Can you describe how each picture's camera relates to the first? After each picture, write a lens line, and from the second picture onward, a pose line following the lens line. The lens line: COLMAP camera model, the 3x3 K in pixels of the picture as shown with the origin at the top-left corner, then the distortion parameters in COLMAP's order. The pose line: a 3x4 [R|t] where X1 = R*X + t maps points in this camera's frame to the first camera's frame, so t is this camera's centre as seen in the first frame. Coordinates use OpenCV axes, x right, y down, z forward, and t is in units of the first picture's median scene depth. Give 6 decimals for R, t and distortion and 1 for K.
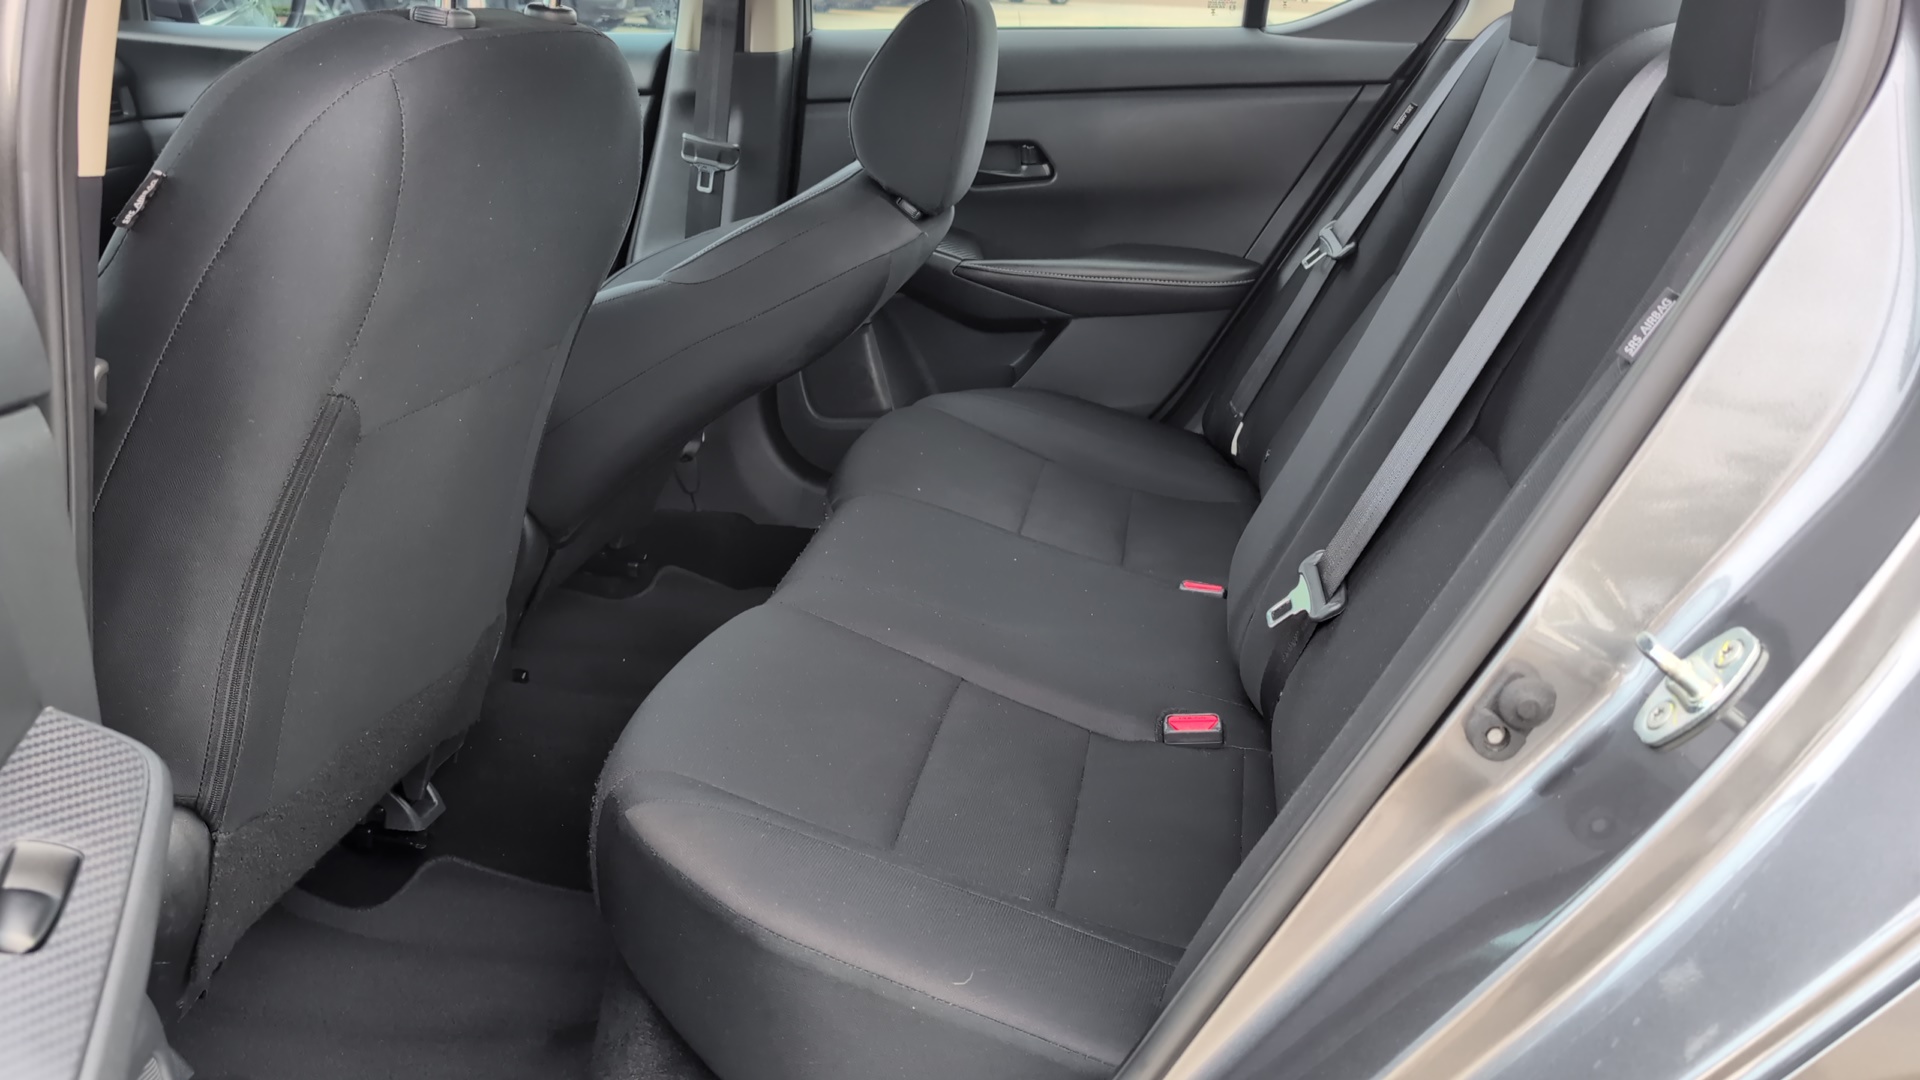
lens RADIAL K [[1683.8, 0, 958.4], [0, 1683.8, 575.1], [0, 0, 1]] dist [0.055073, -0.120285]
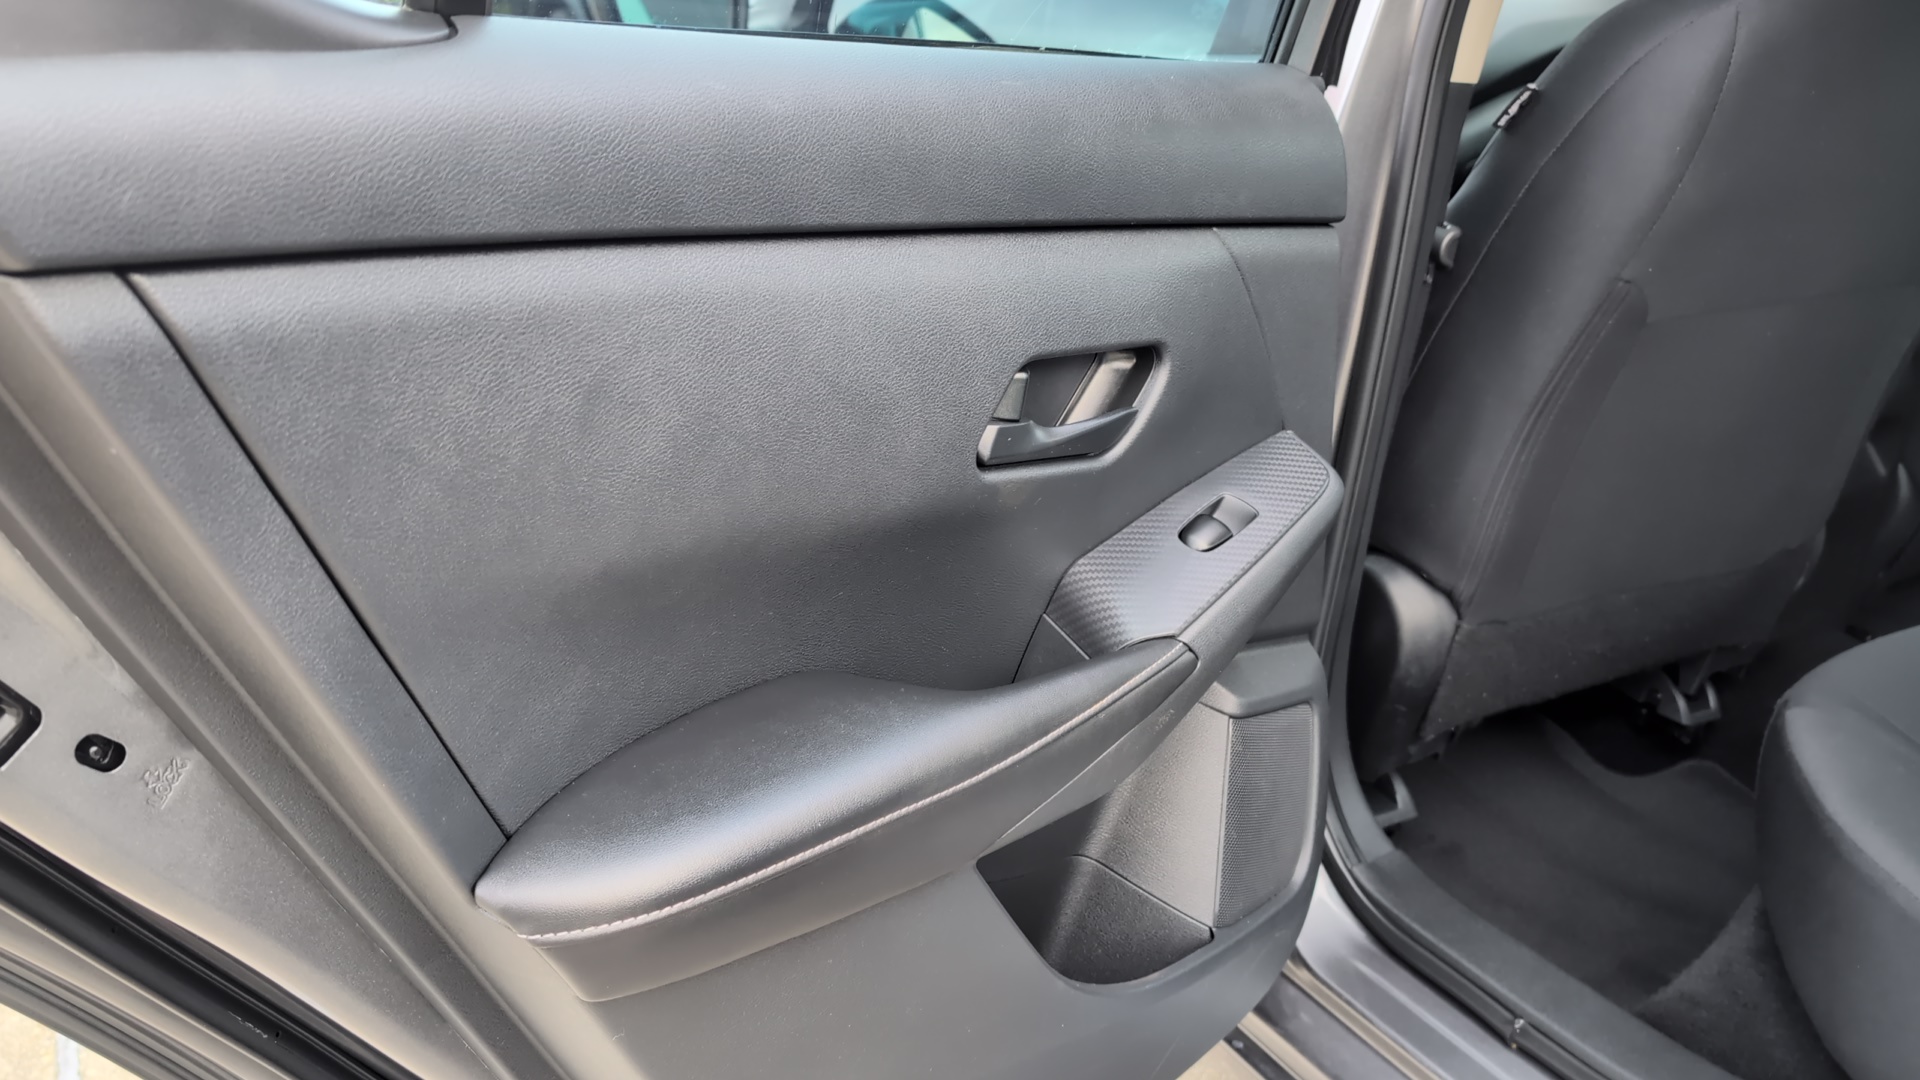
lens RADIAL K [[1683.8, 0, 958.4], [0, 1683.8, 575.1], [0, 0, 1]] dist [0.055073, -0.120285]
pose [[0.633170, 0.269364, -0.725630, 0.244459], [-0.248571, 0.958596, 0.138946, 0.041066], [0.733013, 0.092395, 0.673911, -0.130105]]
